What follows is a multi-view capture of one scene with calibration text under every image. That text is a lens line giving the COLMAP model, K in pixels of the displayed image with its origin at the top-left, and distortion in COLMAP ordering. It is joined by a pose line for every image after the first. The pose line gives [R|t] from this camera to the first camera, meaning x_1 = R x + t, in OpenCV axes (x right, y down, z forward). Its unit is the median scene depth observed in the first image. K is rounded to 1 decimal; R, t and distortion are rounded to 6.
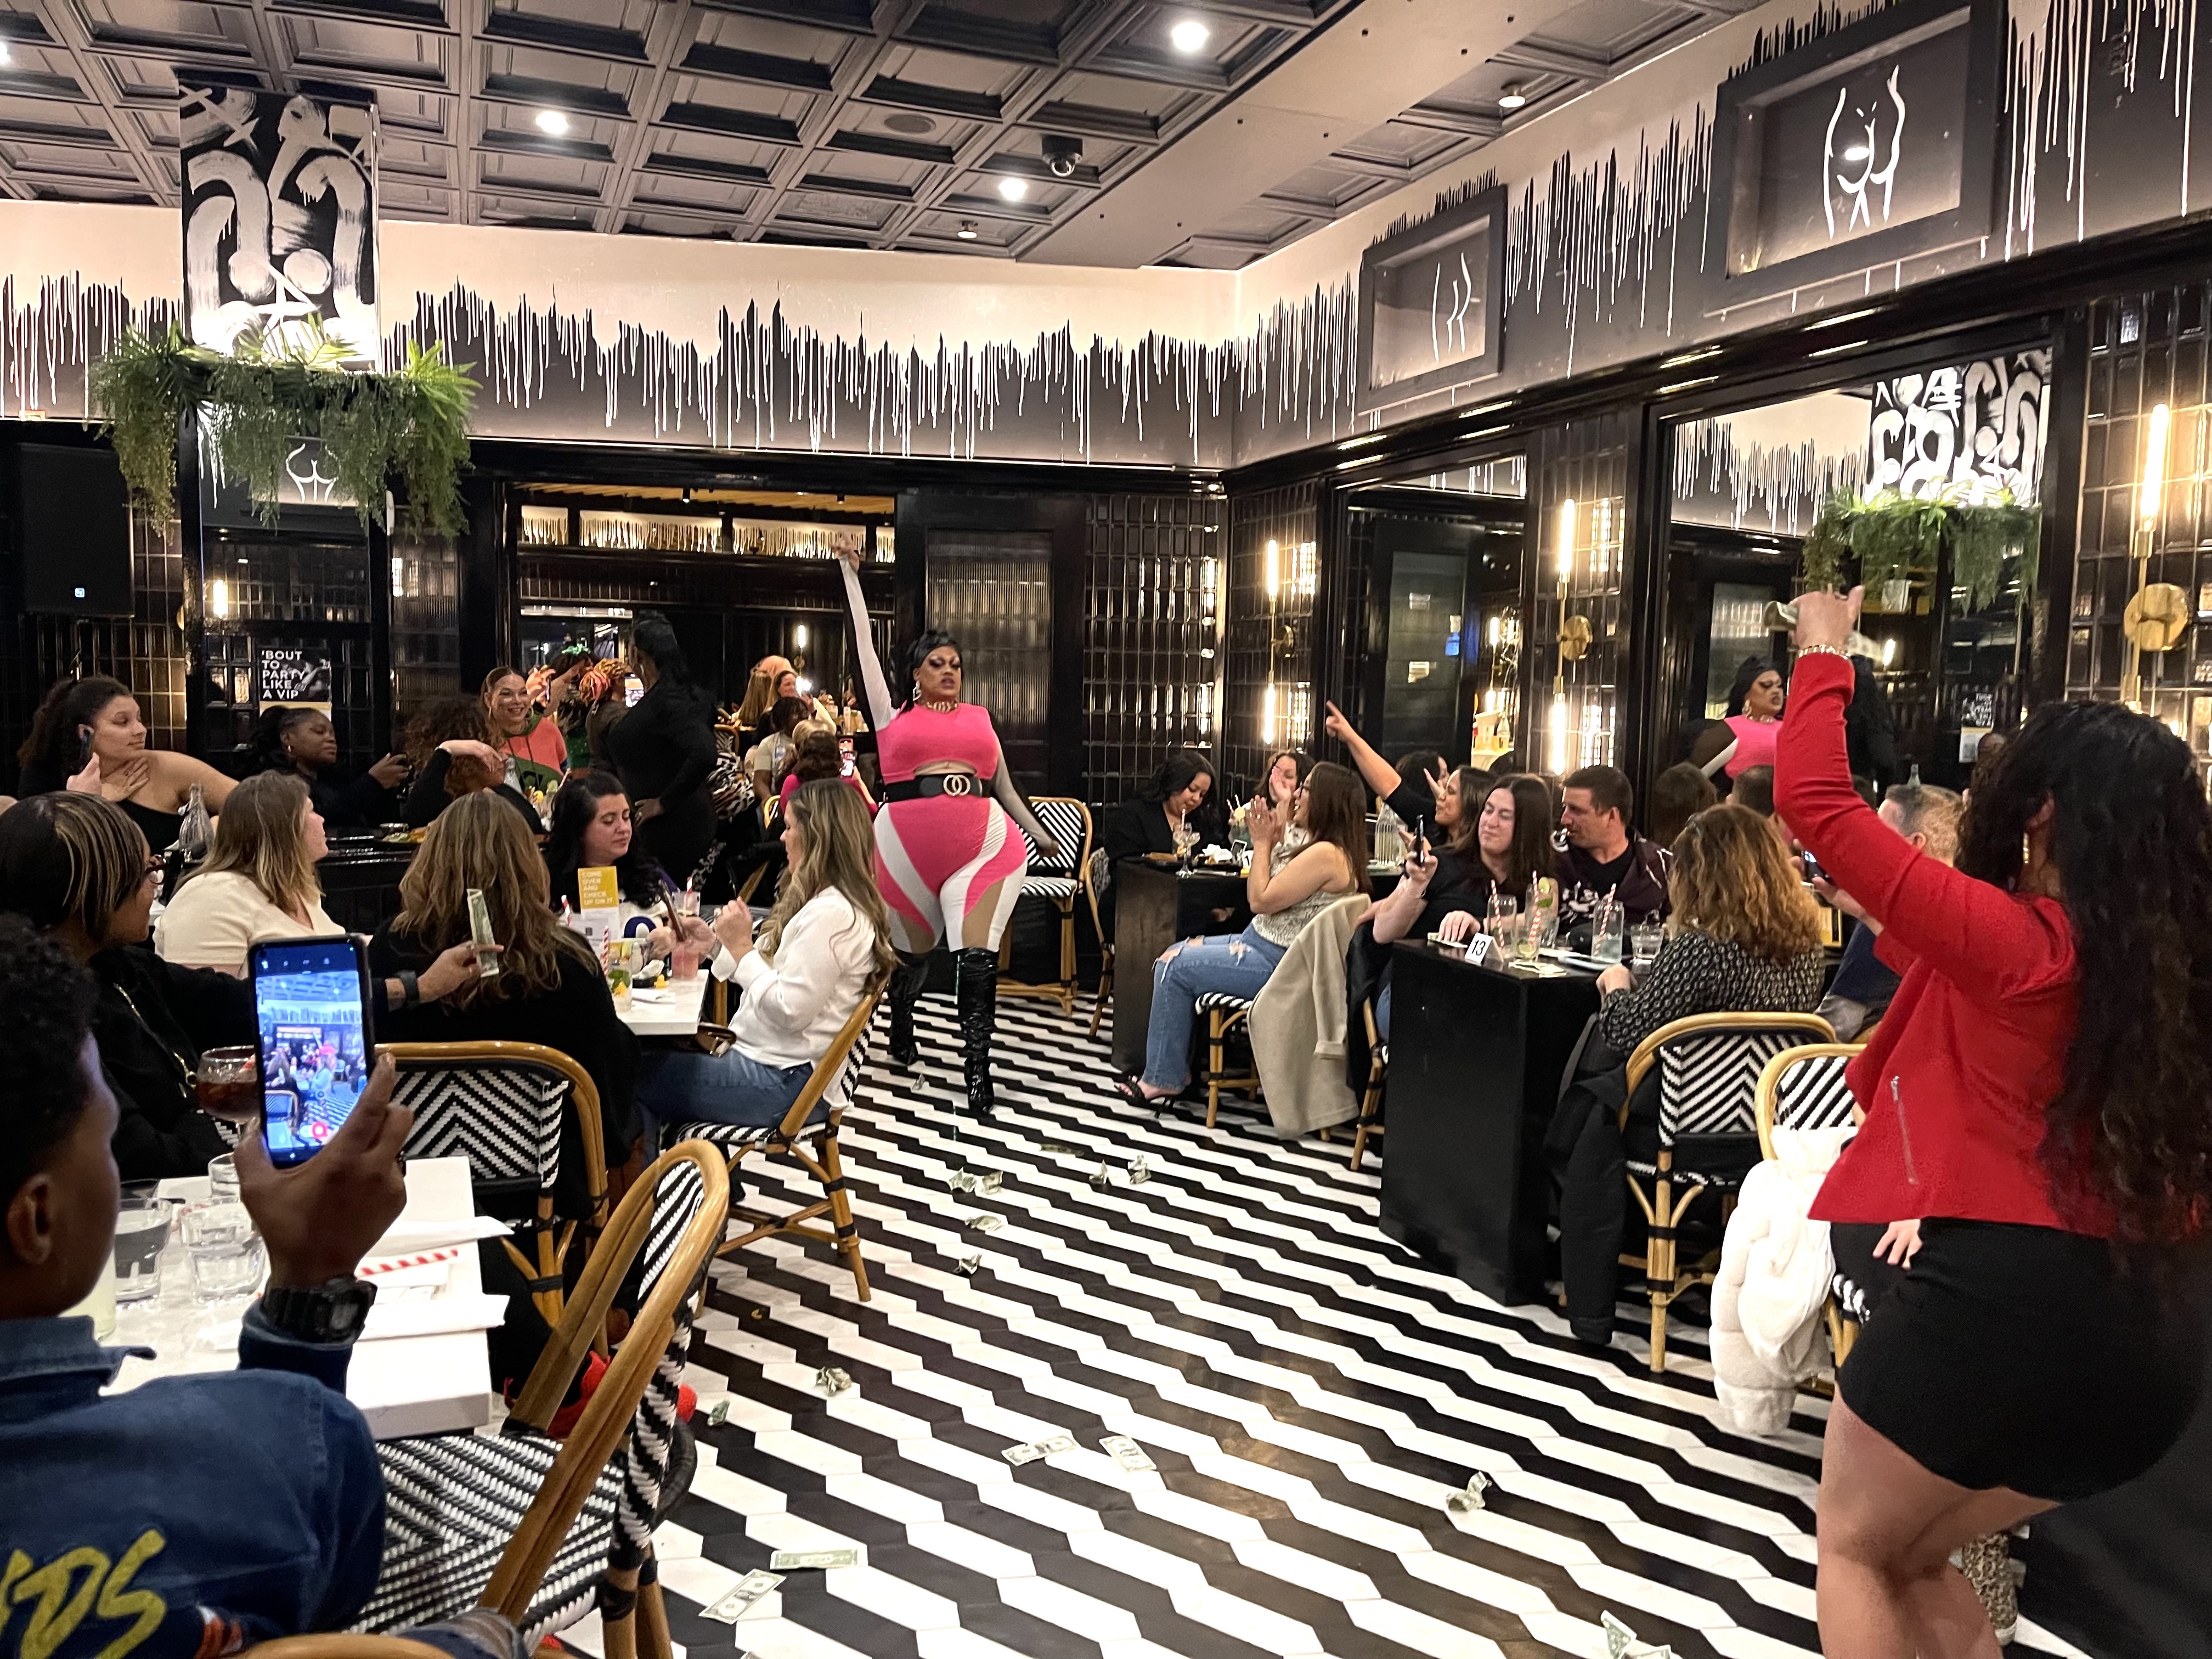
lens RADIAL K [[1678.7, 0, 1112.5], [0, 1678.7, 838.1], [0, 0, 1]] dist [0.064049, -0.088059]
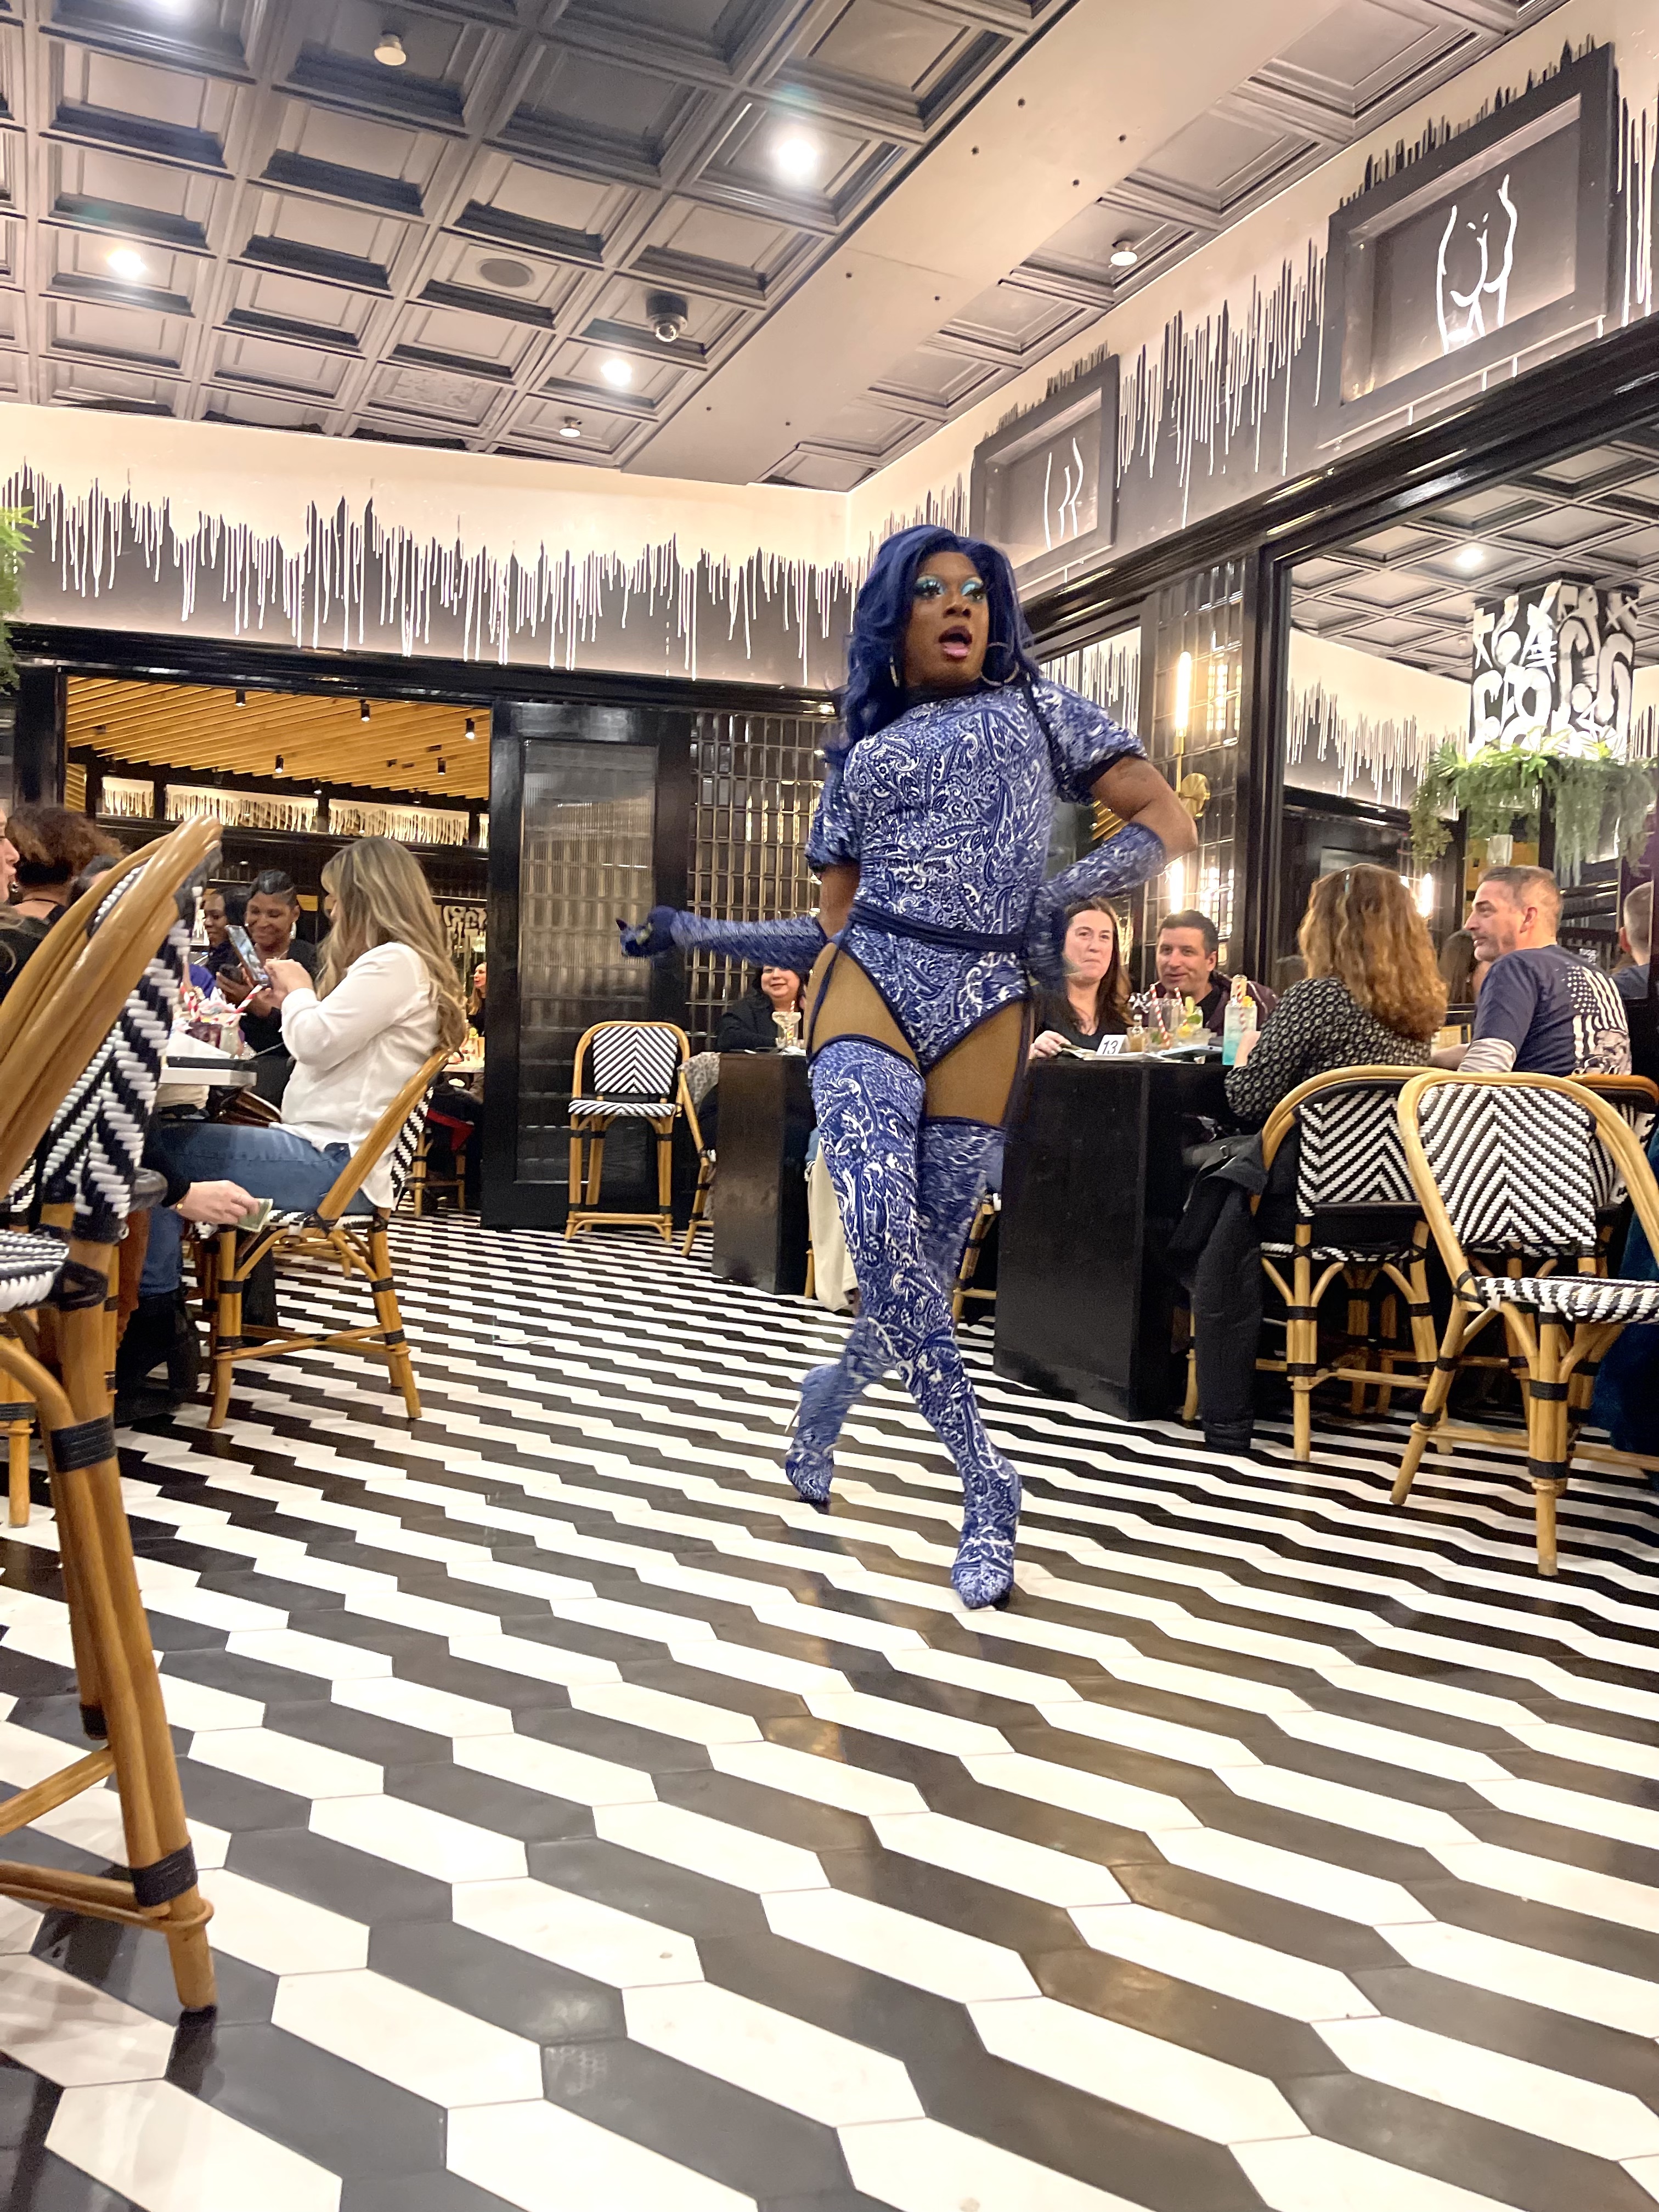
lens RADIAL K [[1678.7, 0, 856.8], [0, 1678.7, 1079.9], [0, 0, 1]] dist [0.064049, -0.088059]
pose [[0.997016, 0.008595, 0.076716, 0.008530], [-0.002598, 0.996955, -0.077940, 0.109903], [-0.077153, 0.077508, 0.994002, 0.061818]]
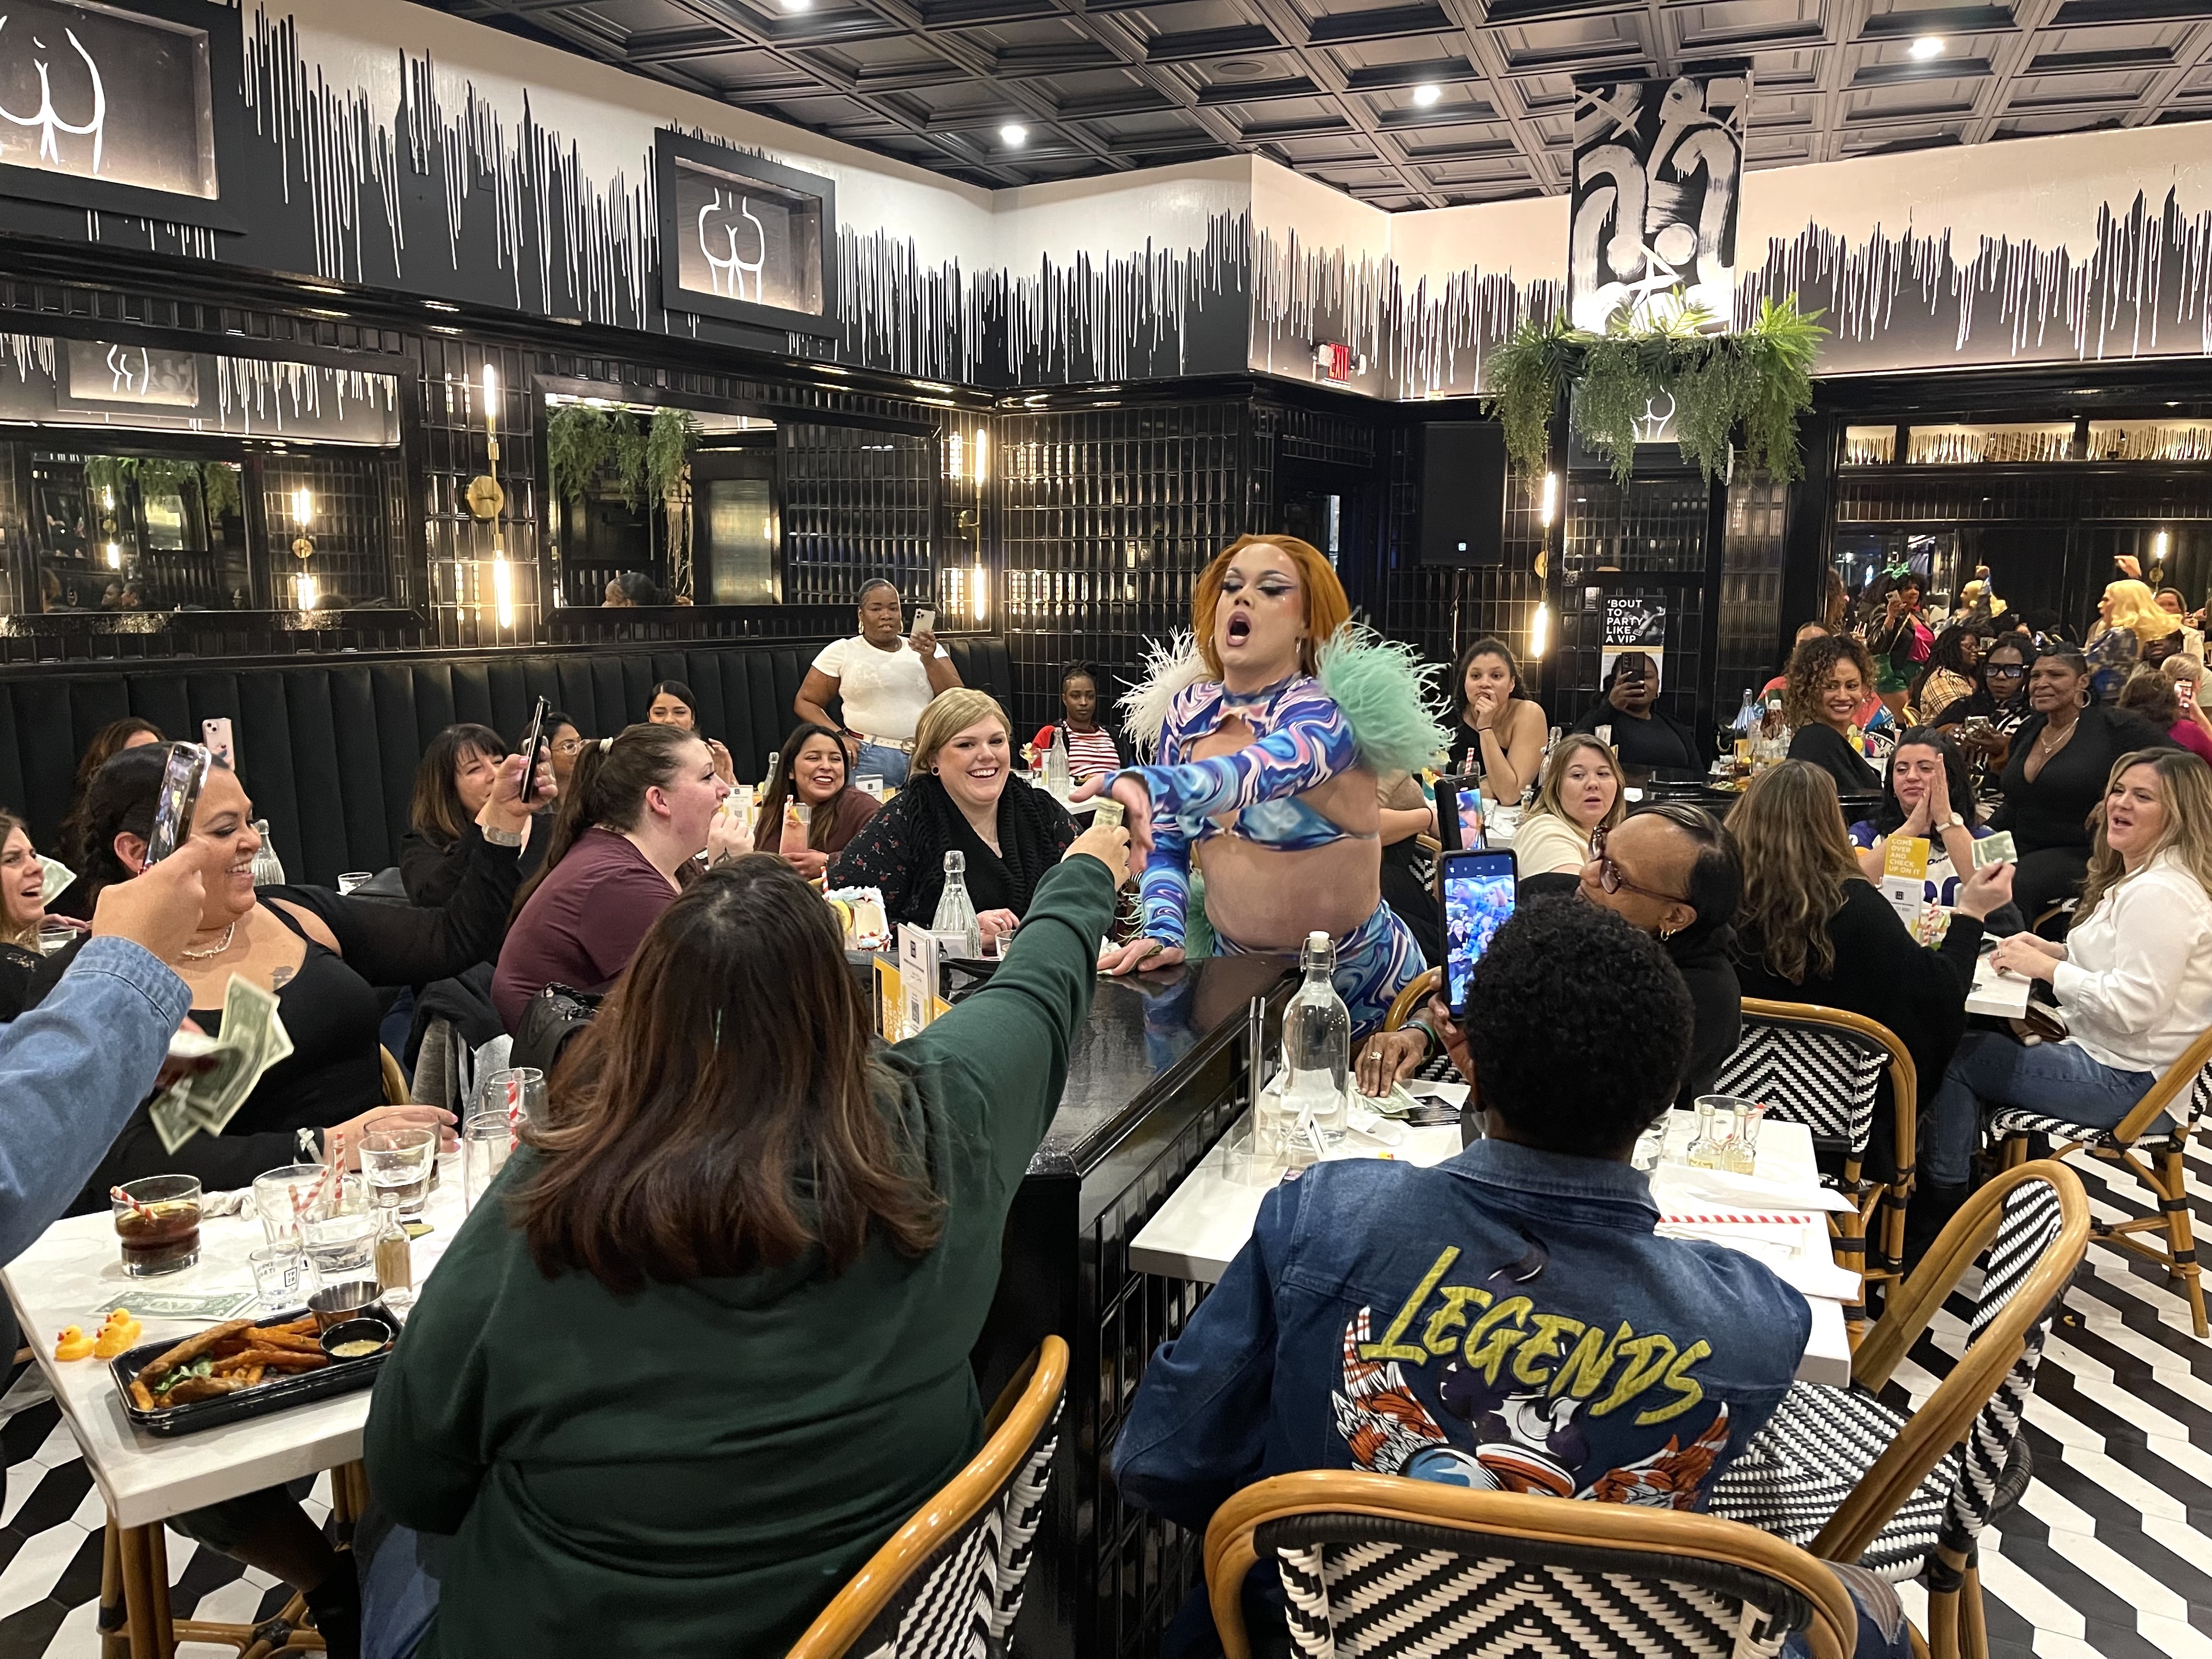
lens RADIAL K [[1678.7, 0, 1121.2], [0, 1678.7, 817.6], [0, 0, 1]] dist [0.064049, -0.088059]
pose [[0.749706, 0.078454, -0.657104, -0.004086], [-0.051850, 0.996859, 0.059863, -0.017842], [0.659737, -0.010809, 0.751419, -0.038366]]
